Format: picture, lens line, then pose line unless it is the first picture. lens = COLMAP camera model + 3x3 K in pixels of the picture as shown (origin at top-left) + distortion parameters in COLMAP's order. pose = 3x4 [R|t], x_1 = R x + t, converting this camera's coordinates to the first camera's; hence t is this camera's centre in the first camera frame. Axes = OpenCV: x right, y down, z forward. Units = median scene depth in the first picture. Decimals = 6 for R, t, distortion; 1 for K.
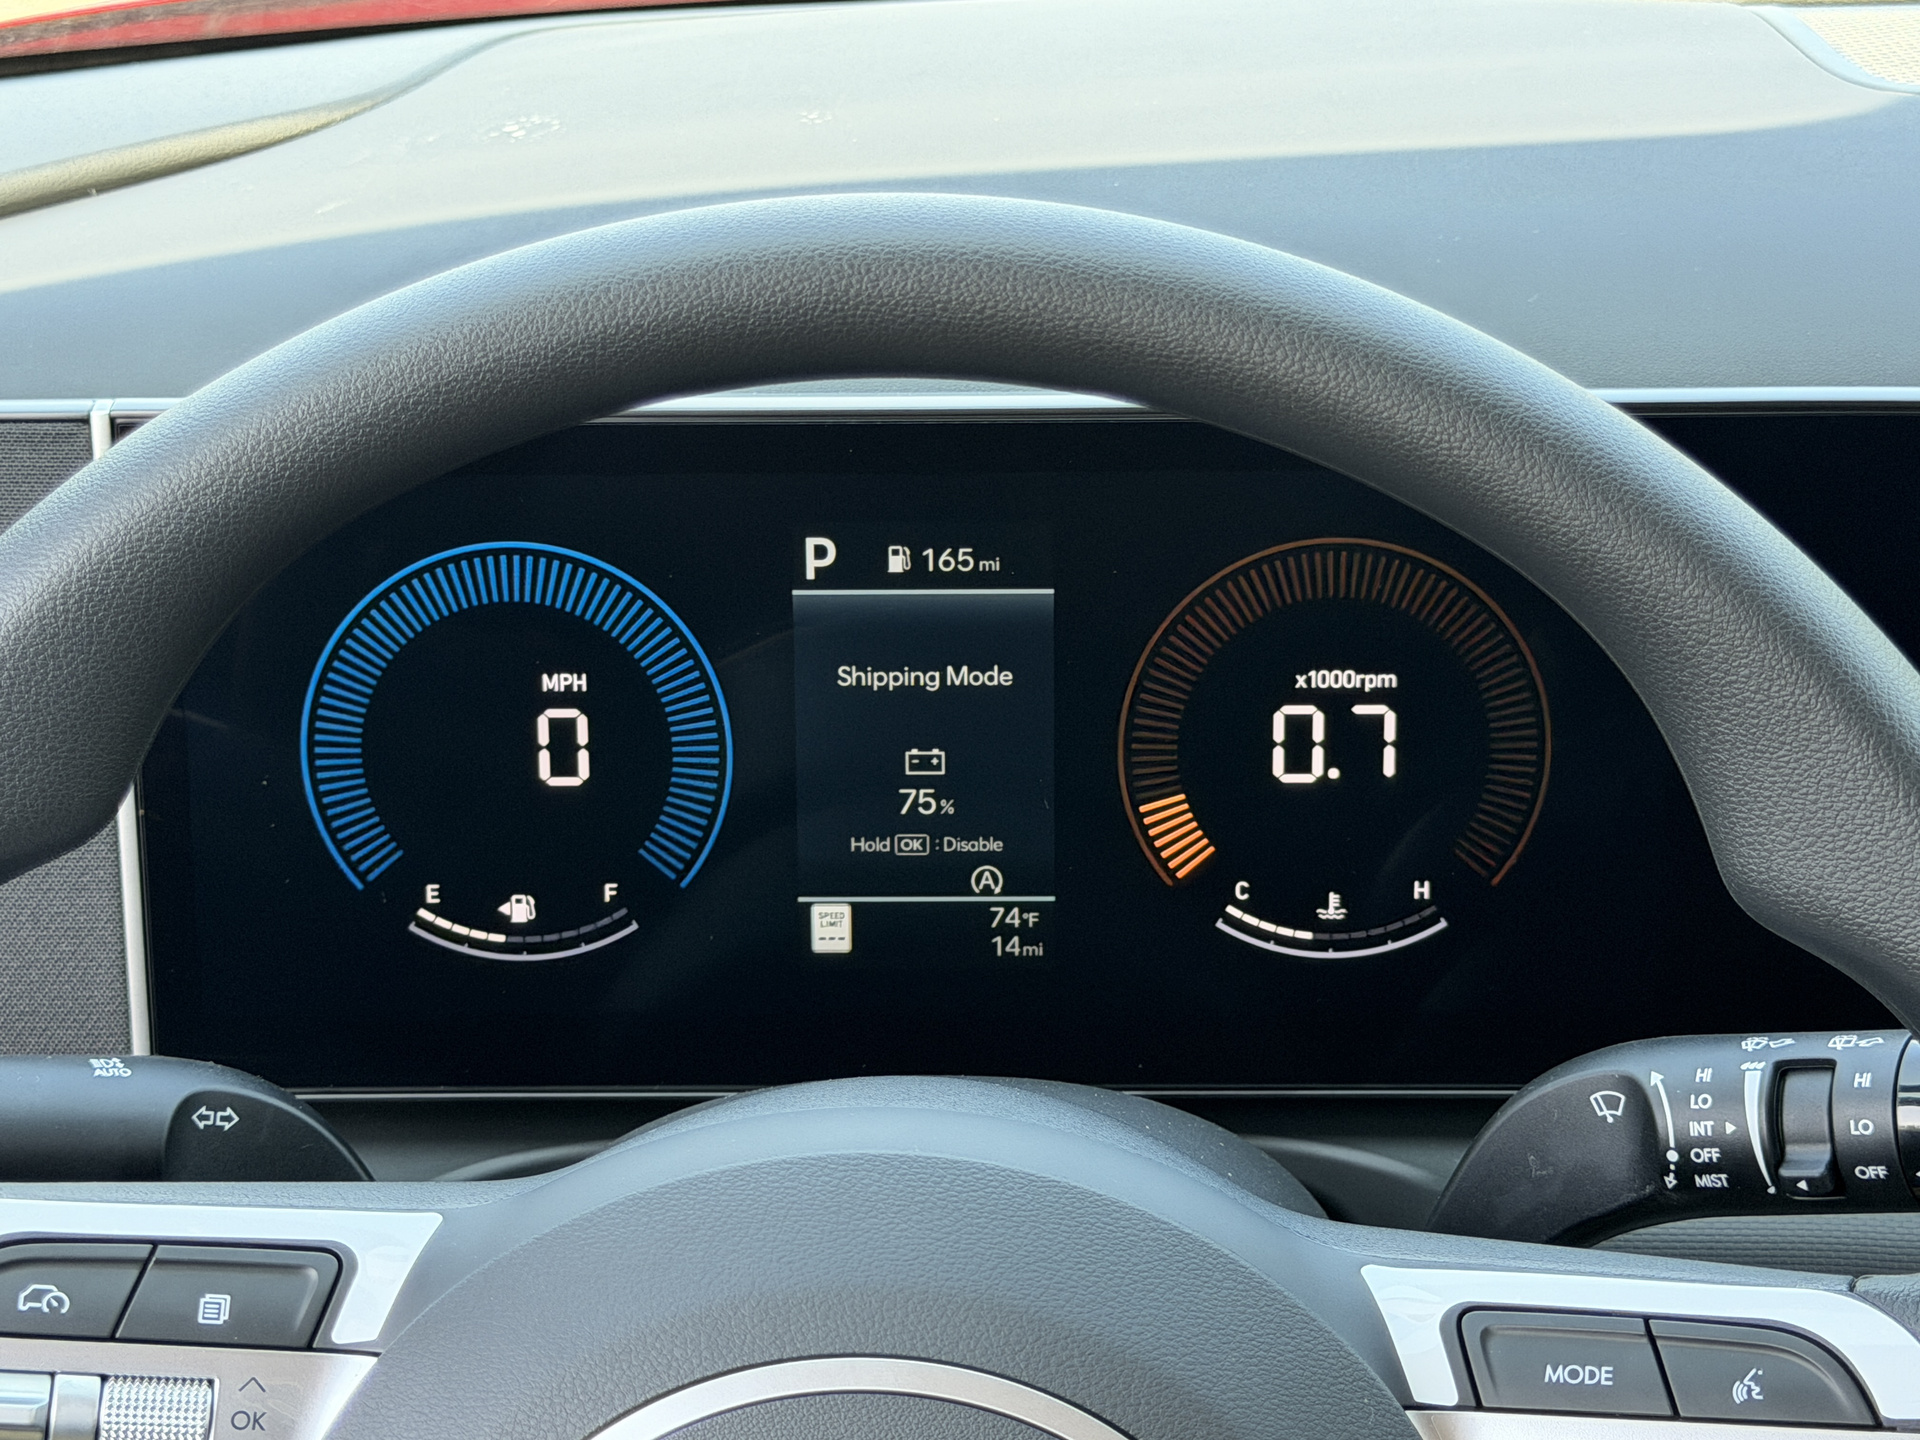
lens RADIAL K [[3496.9, 0, 958.9], [0, 3496.9, 699.6], [0, 0, 1]] dist [0.146860, -0.144089]
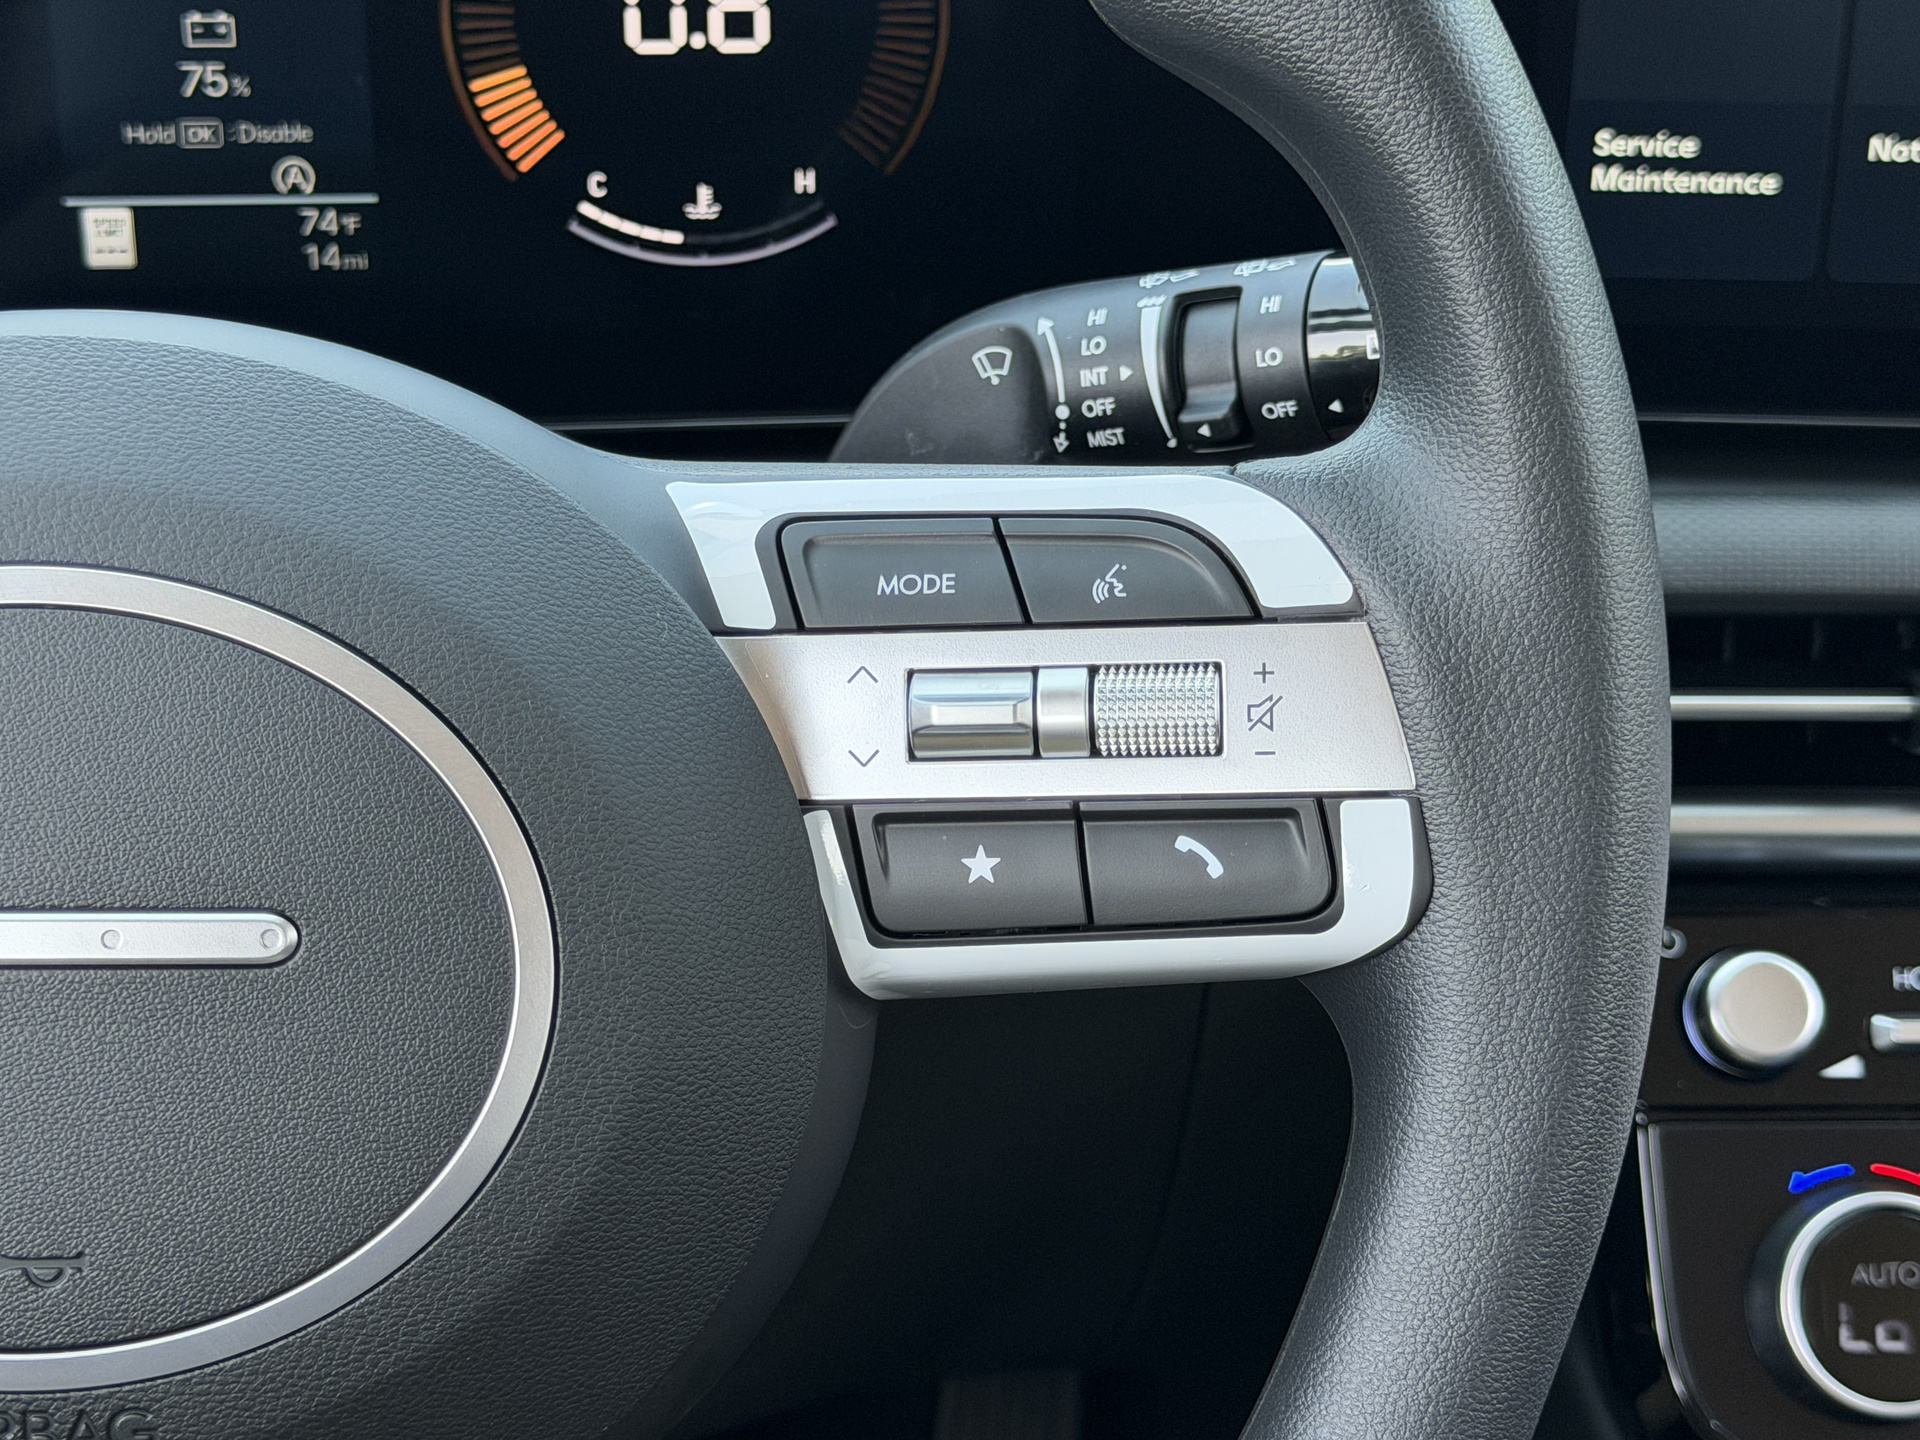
lens RADIAL K [[3518.0, 0, 955.9], [0, 3518.0, 752.2], [0, 0, 1]] dist [0.154820, -0.201211]
pose [[0.991870, -0.034943, 0.122368, 0.067005], [0.020815, 0.993161, 0.114885, 0.111618], [-0.125545, -0.111404, 0.985813, 0.138752]]
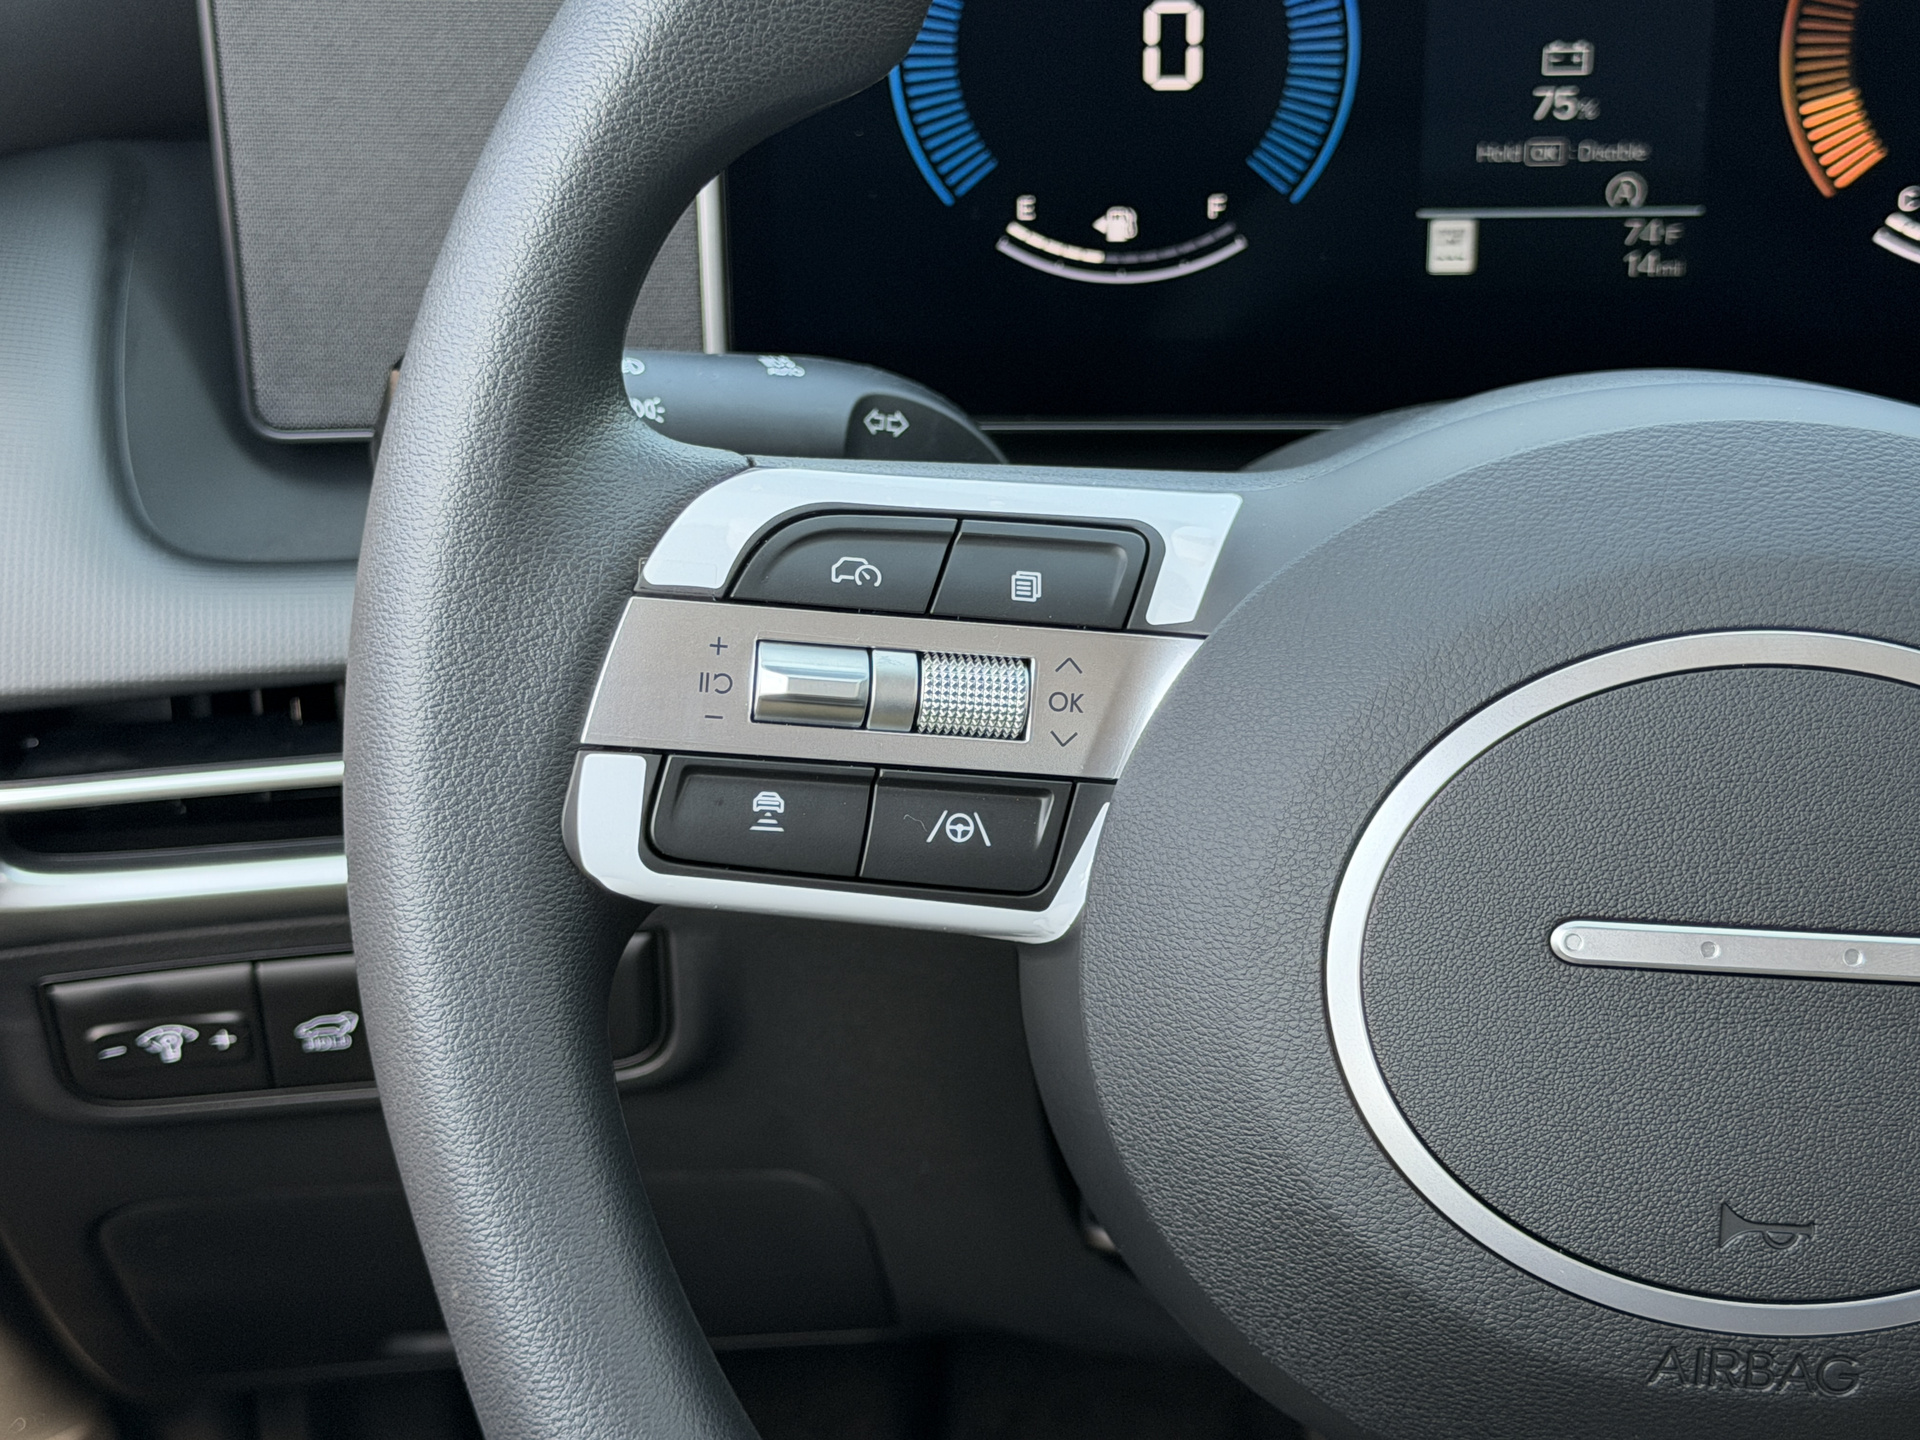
lens RADIAL K [[3518.0, 0, 955.9], [0, 3518.0, 752.2], [0, 0, 1]] dist [0.154820, -0.201211]
pose [[0.999783, 0.002968, -0.020626, -0.175709], [0.000441, 0.986572, 0.163323, 0.052602], [0.020834, -0.163297, 0.986357, 0.056262]]
